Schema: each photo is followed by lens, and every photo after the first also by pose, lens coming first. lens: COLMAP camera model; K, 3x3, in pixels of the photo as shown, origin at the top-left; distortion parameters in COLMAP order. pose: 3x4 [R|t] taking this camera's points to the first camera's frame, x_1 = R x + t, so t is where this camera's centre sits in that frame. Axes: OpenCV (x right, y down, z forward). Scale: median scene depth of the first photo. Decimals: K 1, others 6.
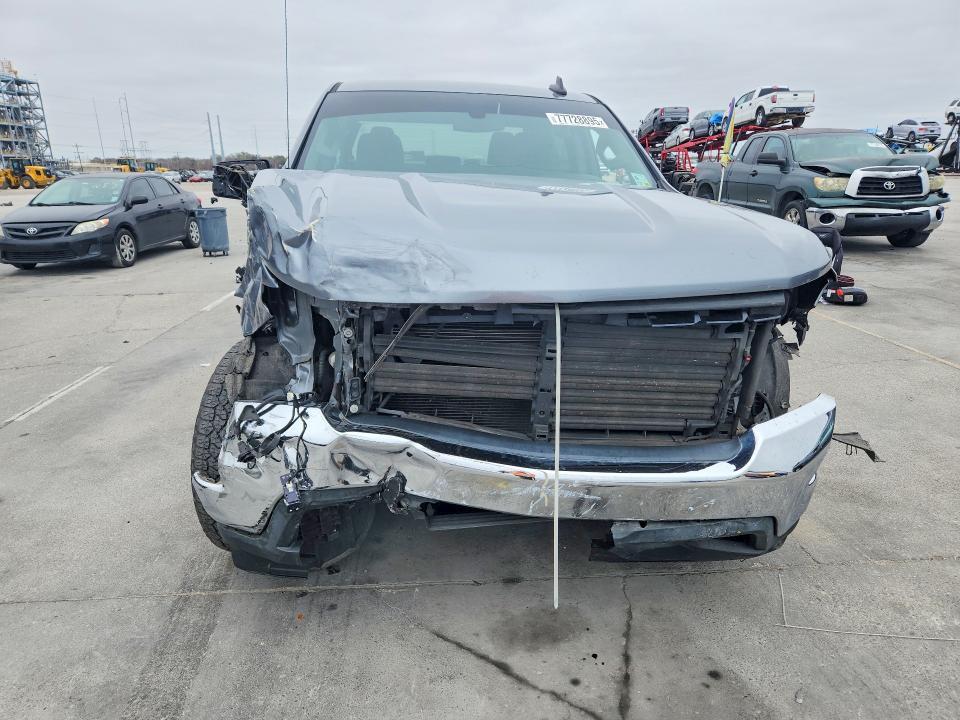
lens RADIAL K [[640.4, 0, 480.0], [0, 640.4, 360.0], [0, 0, 1]] dist [0.063892, -0.048110]
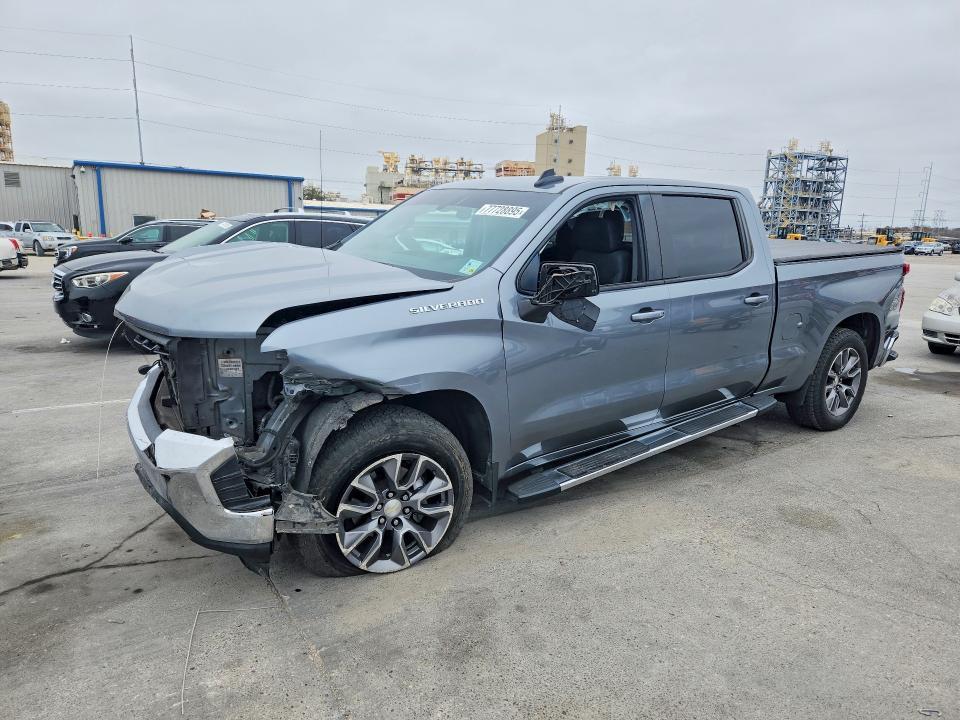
lens RADIAL K [[640.4, 0, 480.0], [0, 640.4, 360.0], [0, 0, 1]] dist [0.063892, -0.048110]
pose [[0.488664, 0.199445, -0.849370, 1.816135], [-0.281879, 0.957403, 0.062641, -0.304018], [0.825682, 0.208810, 0.524068, 0.745610]]
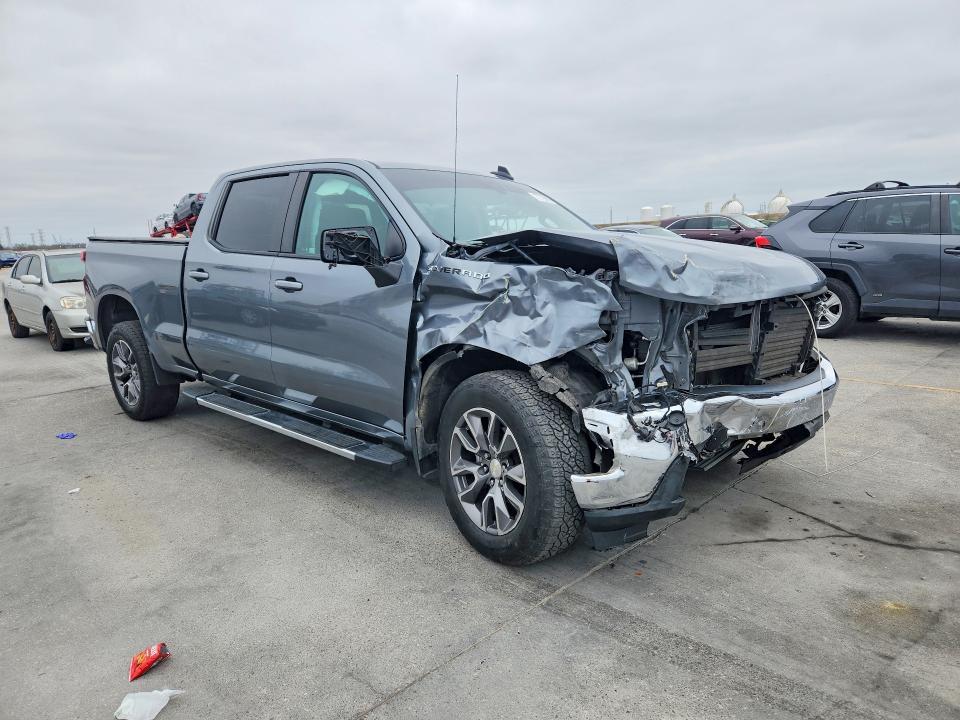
lens RADIAL K [[640.4, 0, 480.0], [0, 640.4, 360.0], [0, 0, 1]] dist [0.063892, -0.048110]
pose [[0.754057, -0.136166, 0.642540, -1.399225], [0.214101, 0.975799, -0.044470, -0.016814], [-0.620934, 0.171101, 0.764961, 0.189122]]
